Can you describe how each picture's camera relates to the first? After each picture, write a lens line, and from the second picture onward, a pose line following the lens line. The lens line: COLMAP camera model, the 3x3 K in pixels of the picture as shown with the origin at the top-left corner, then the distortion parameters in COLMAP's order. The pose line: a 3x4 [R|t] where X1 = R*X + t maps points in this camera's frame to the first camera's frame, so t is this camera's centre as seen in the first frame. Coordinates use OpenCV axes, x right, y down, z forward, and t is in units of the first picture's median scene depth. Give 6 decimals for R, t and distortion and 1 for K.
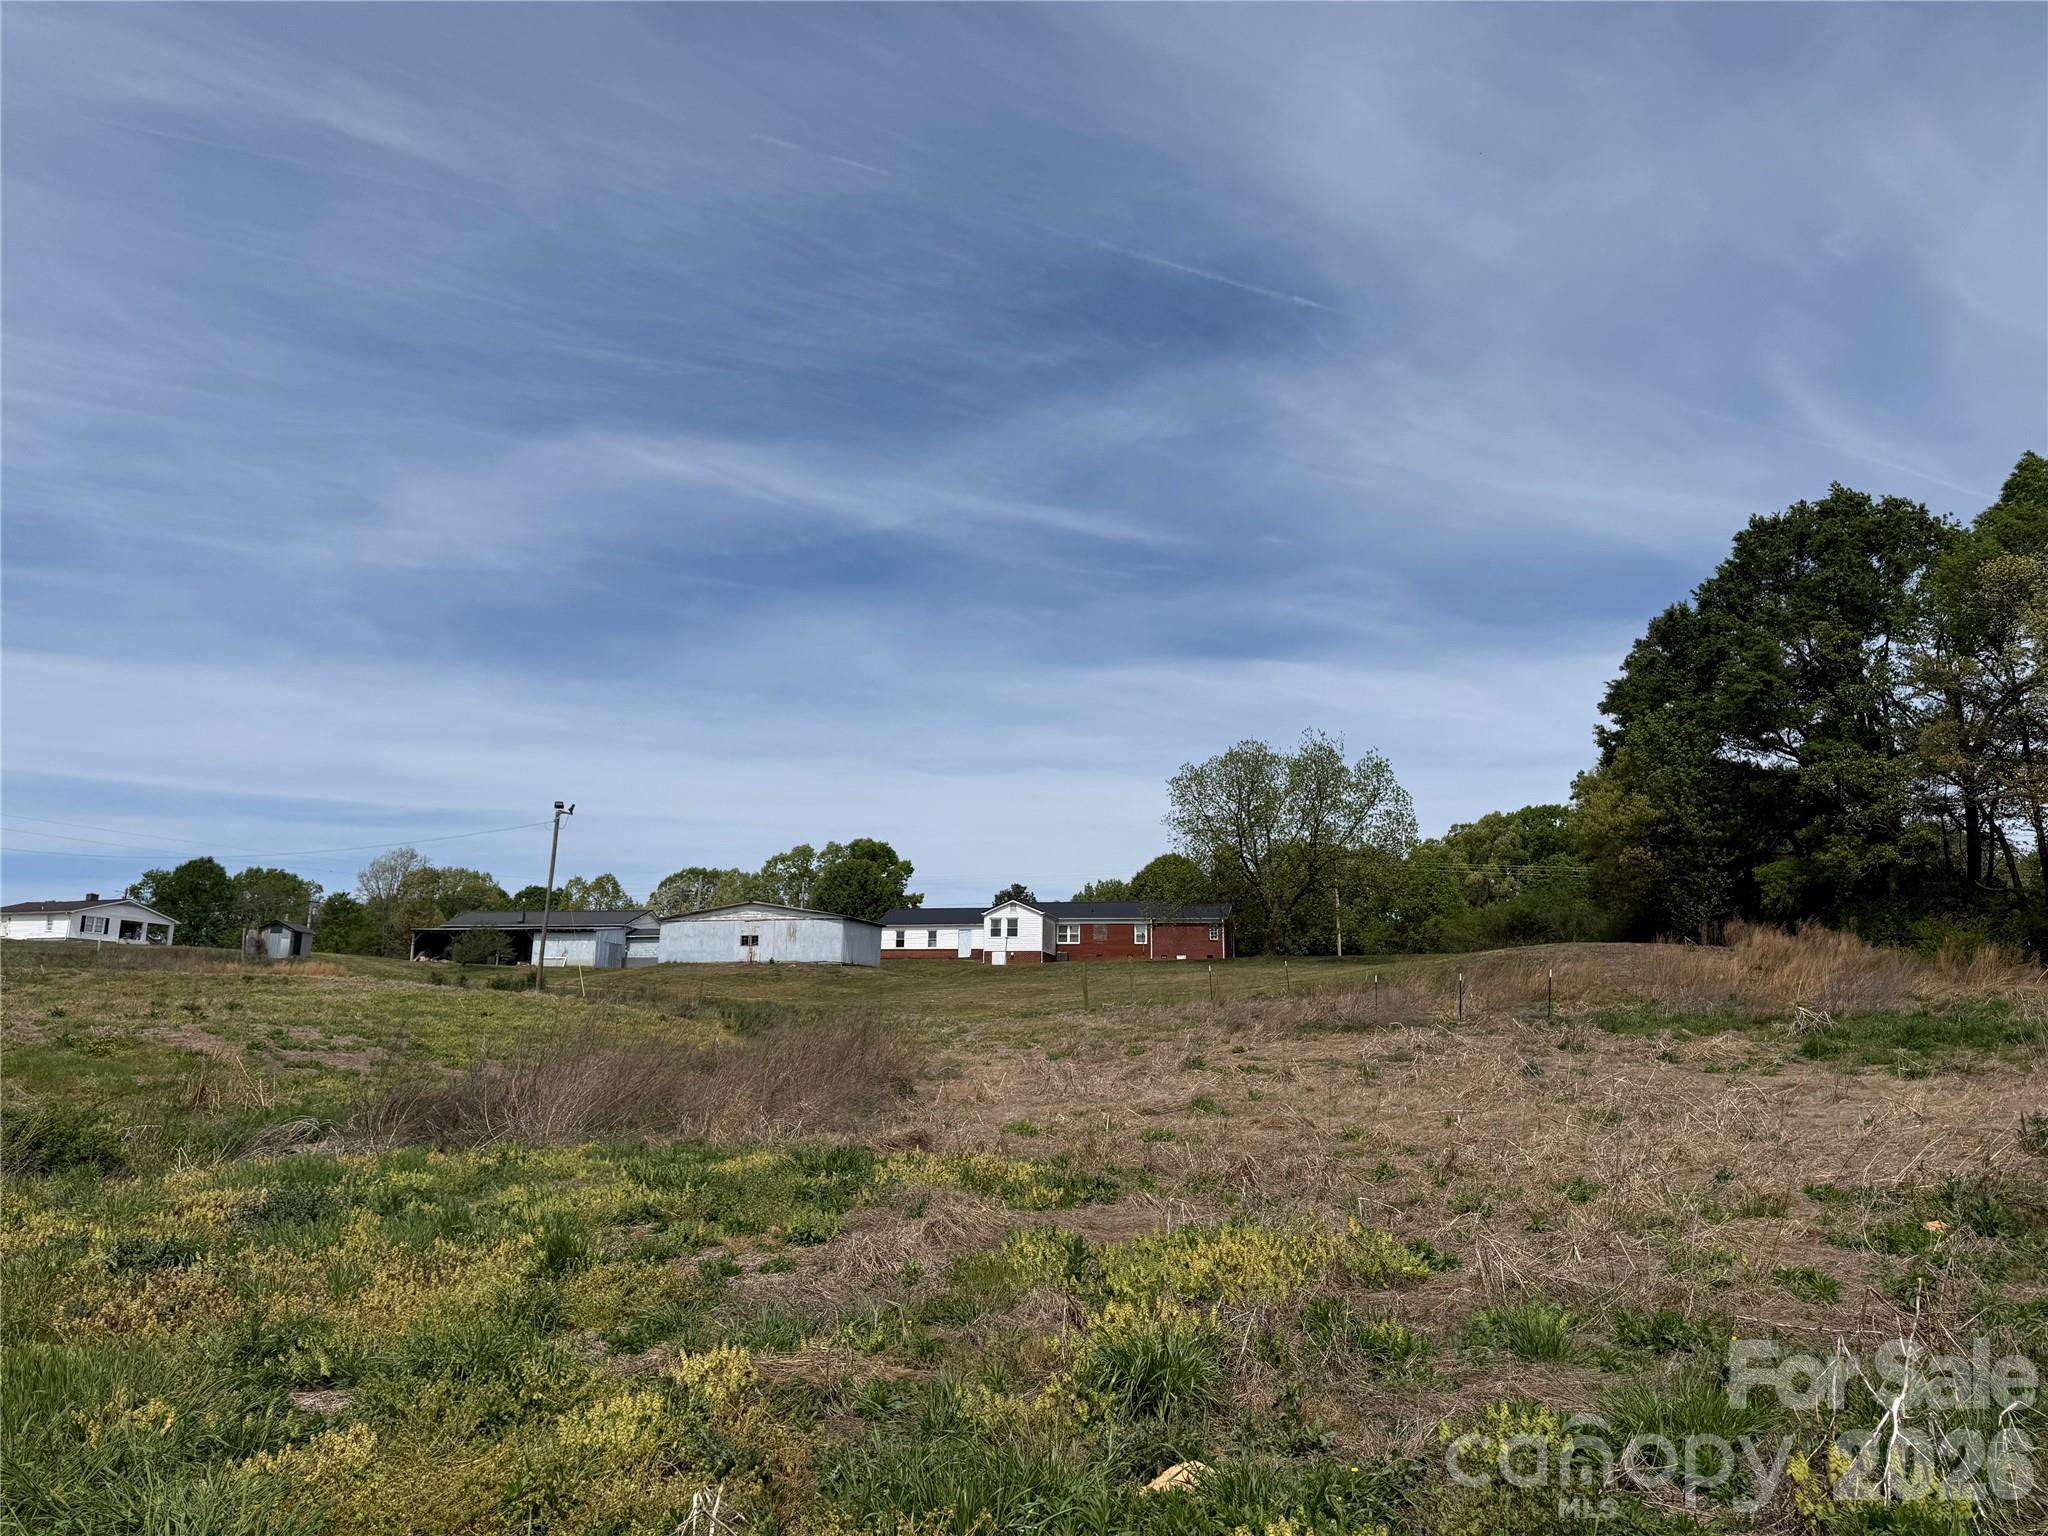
lens RADIAL K [[1392.4, 0, 1024.7], [0, 1392.4, 854.6], [0, 0, 1]] dist [-0.000909, -0.001289]
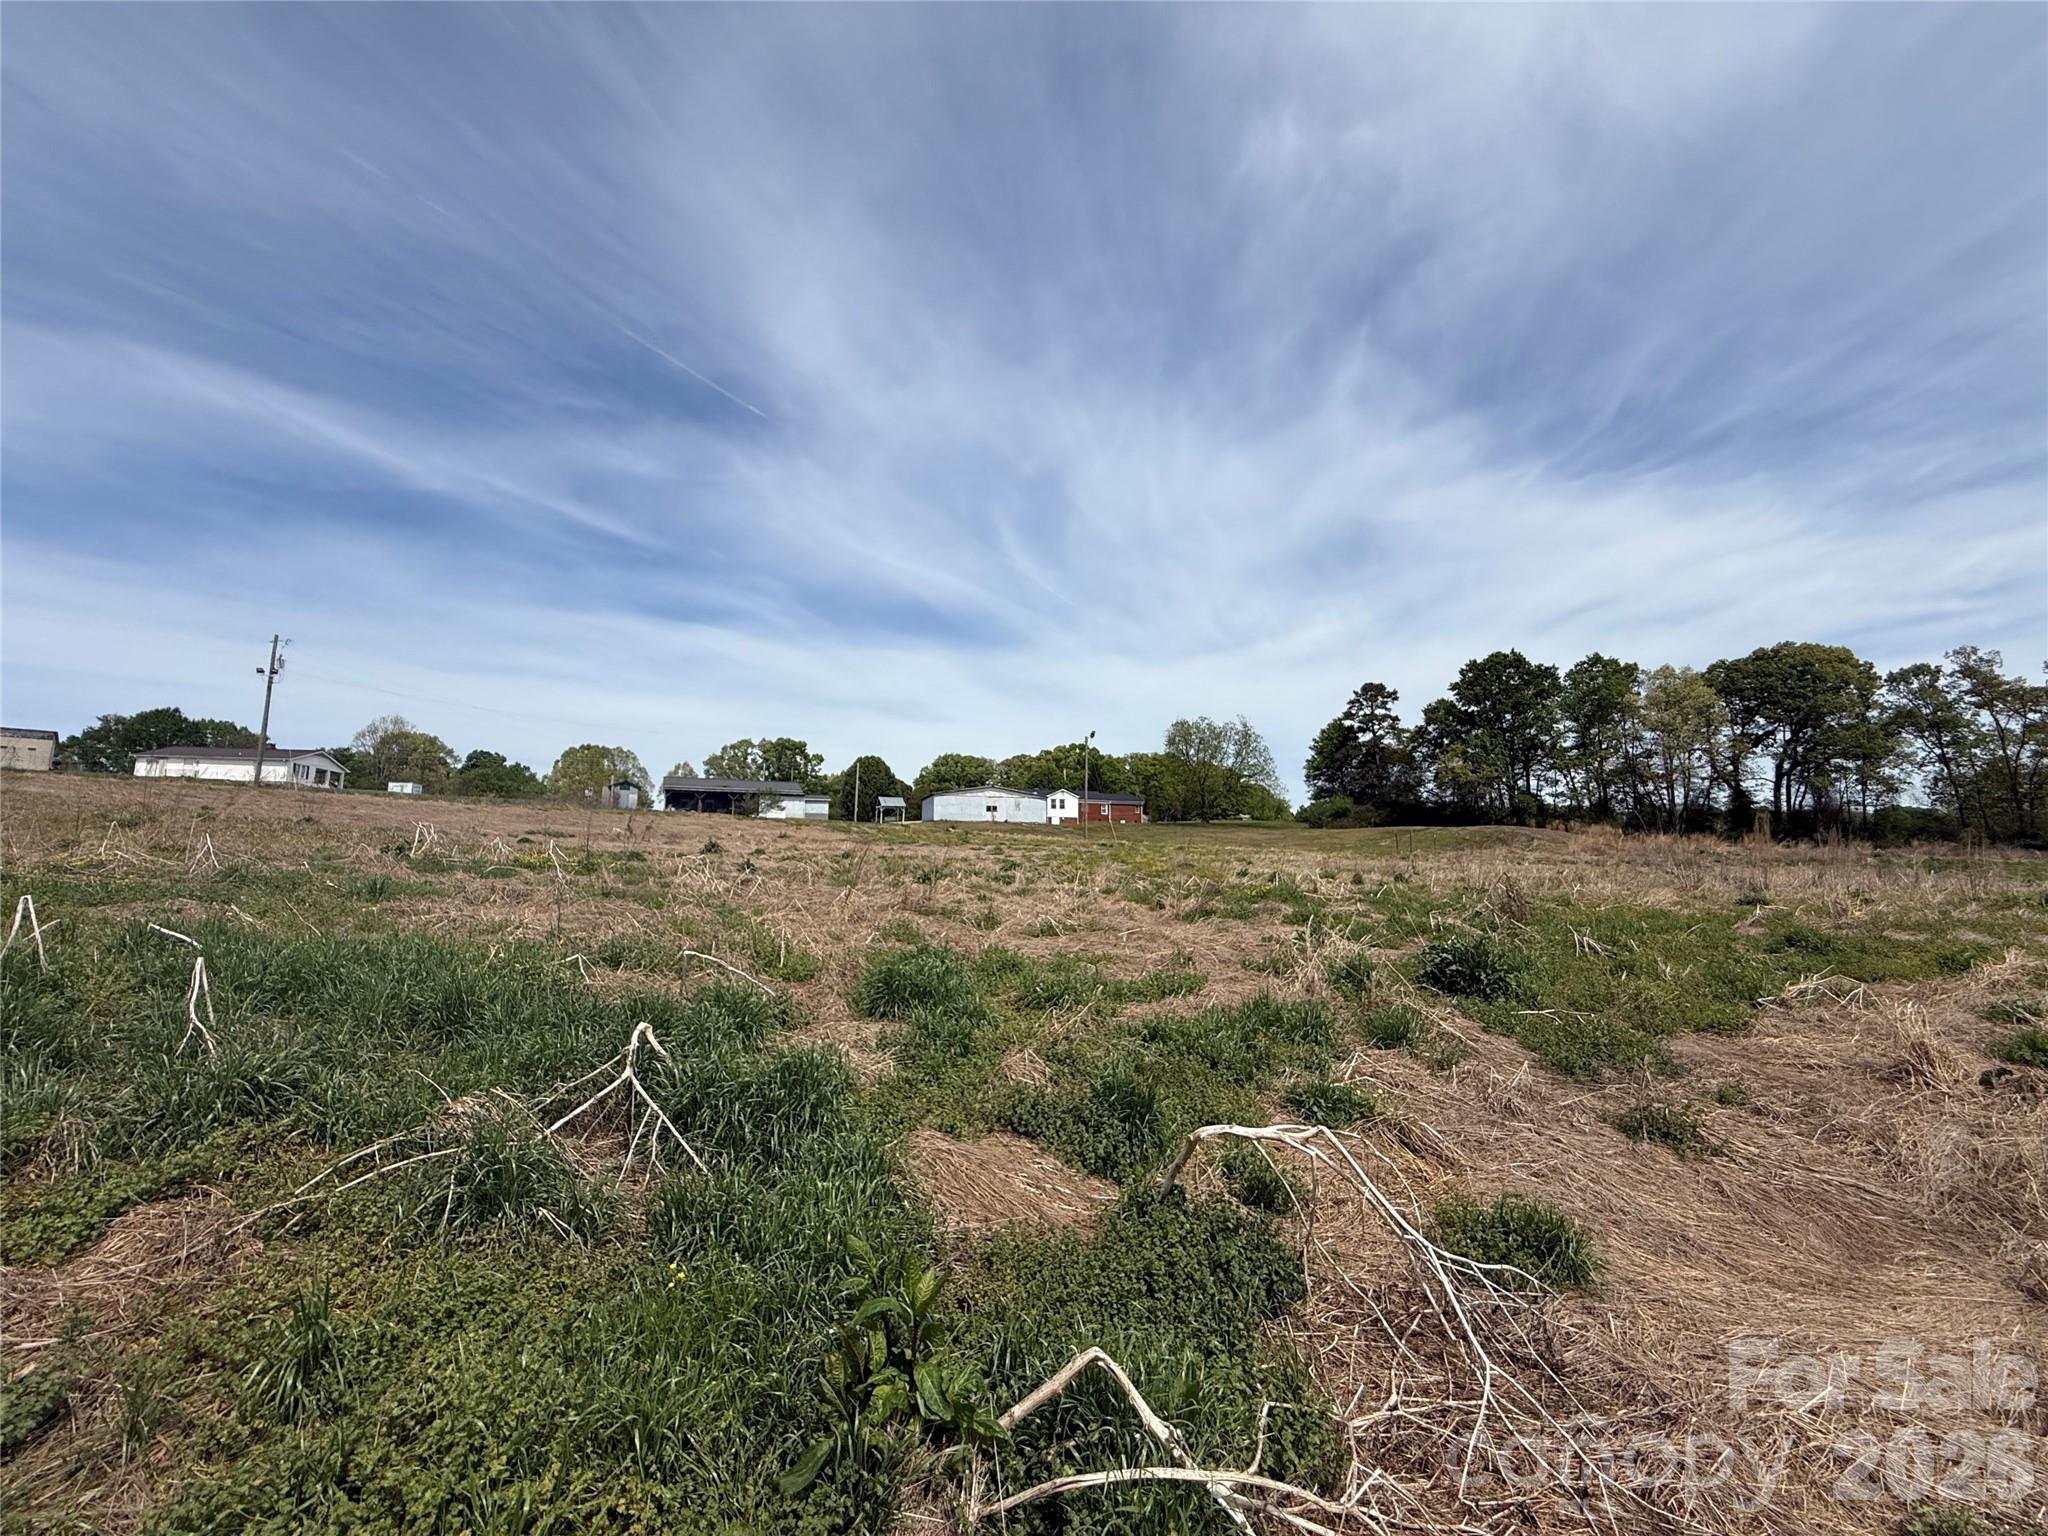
lens RADIAL K [[809.3, 0, 1024.0], [0, 809.3, 768.0], [0, 0, 1]] dist [0.001326, 0.000311]
pose [[0.848774, 0.057300, 0.525641, -0.618689], [-0.067940, 0.997689, 0.000948, 0.005977], [-0.524372, -0.036516, 0.850706, 0.100699]]
